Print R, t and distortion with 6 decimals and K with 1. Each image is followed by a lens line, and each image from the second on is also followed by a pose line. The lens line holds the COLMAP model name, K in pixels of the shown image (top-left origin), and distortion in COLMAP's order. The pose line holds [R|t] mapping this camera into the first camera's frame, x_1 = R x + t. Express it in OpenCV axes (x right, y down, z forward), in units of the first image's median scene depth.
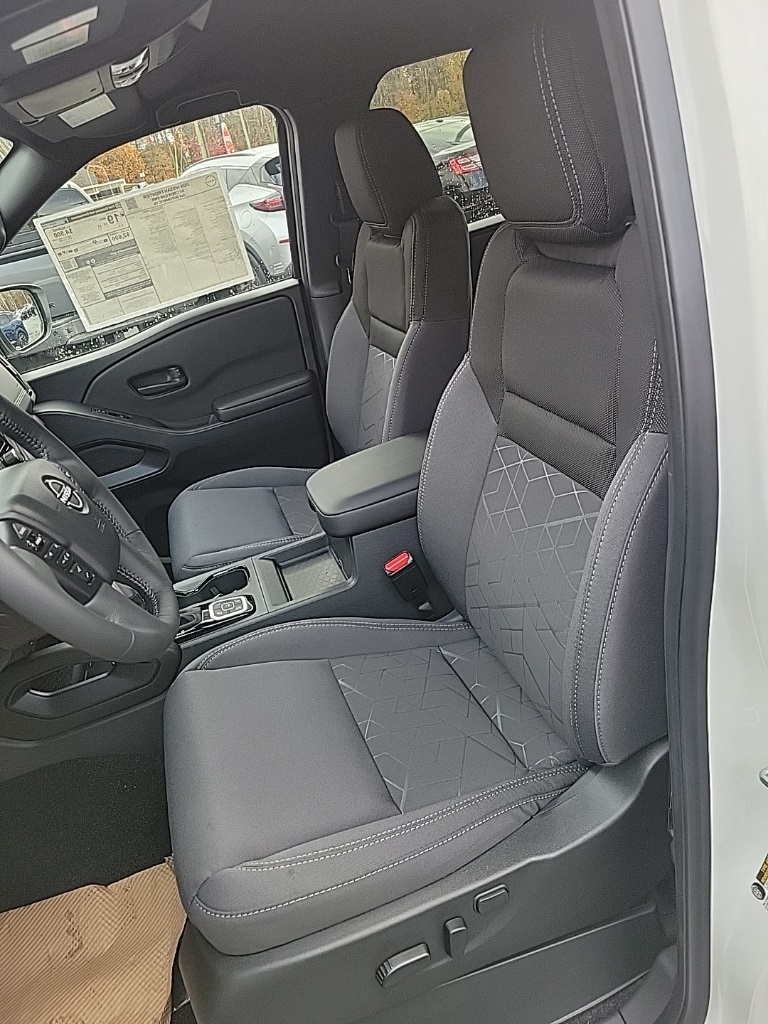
lens RADIAL K [[759.5, 0, 384.0], [0, 759.5, 512.0], [0, 0, 1]] dist [0.046786, -0.005234]
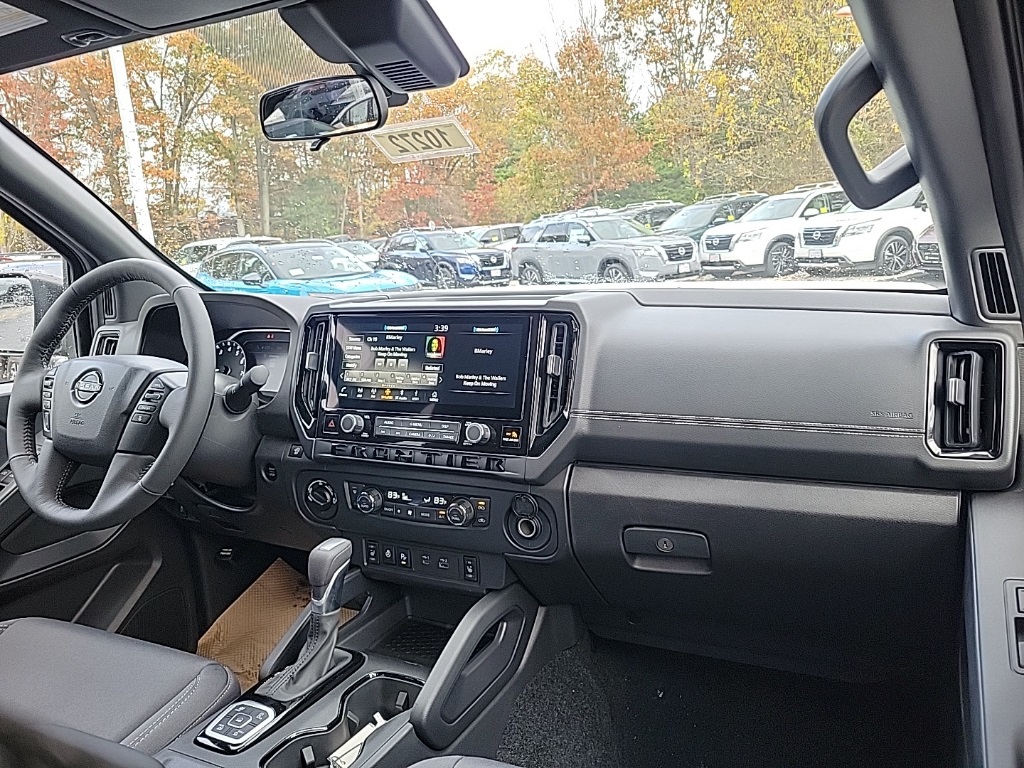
lens RADIAL K [[779.4, 0, 517.7], [0, 779.4, 388.8], [0, 0, 1]] dist [0.028101, -0.005957]
pose [[-0.668142, 0.377436, -0.641193, -0.029889], [-0.119597, 0.796092, 0.593241, -0.587347], [0.734359, 0.473054, -0.486762, 1.426306]]
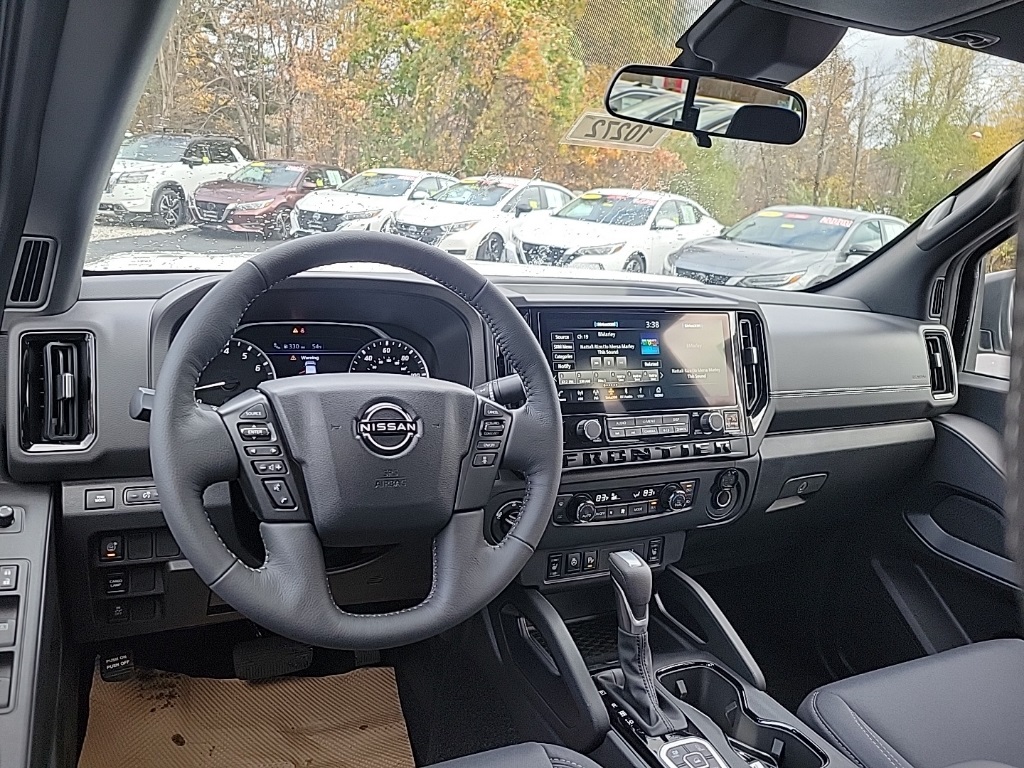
lens RADIAL K [[779.8, 0, 506.8], [0, 779.8, 371.9], [0, 0, 1]] dist [0.032277, 0.001330]
pose [[0.125878, 0.430073, -0.893975, 0.233584], [-0.513352, 0.799349, 0.312267, -0.271159], [0.848896, 0.419616, 0.321399, 0.525449]]
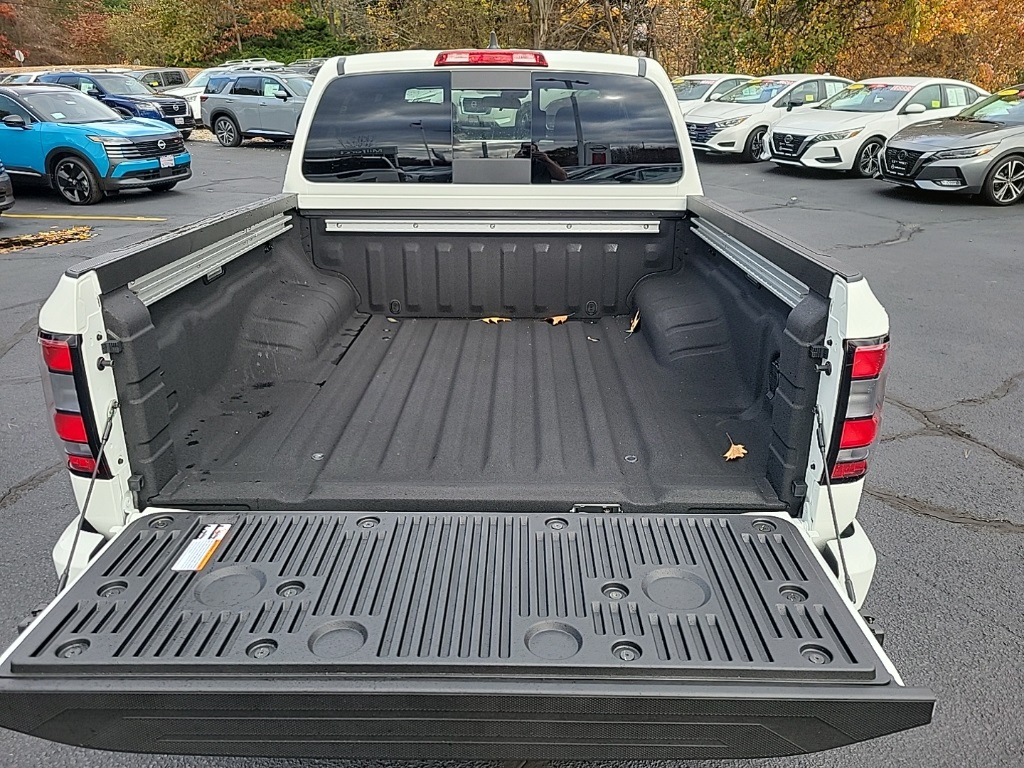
lens RADIAL K [[767.0, 0, 515.0], [0, 767.0, 379.6], [0, 0, 1]] dist [0.059471, -0.039346]
pose [[-0.304035, 0.532881, -0.789684, 2.892702], [-0.343362, 0.711915, 0.612600, -1.576620], [0.888631, 0.457400, -0.033476, 1.544865]]
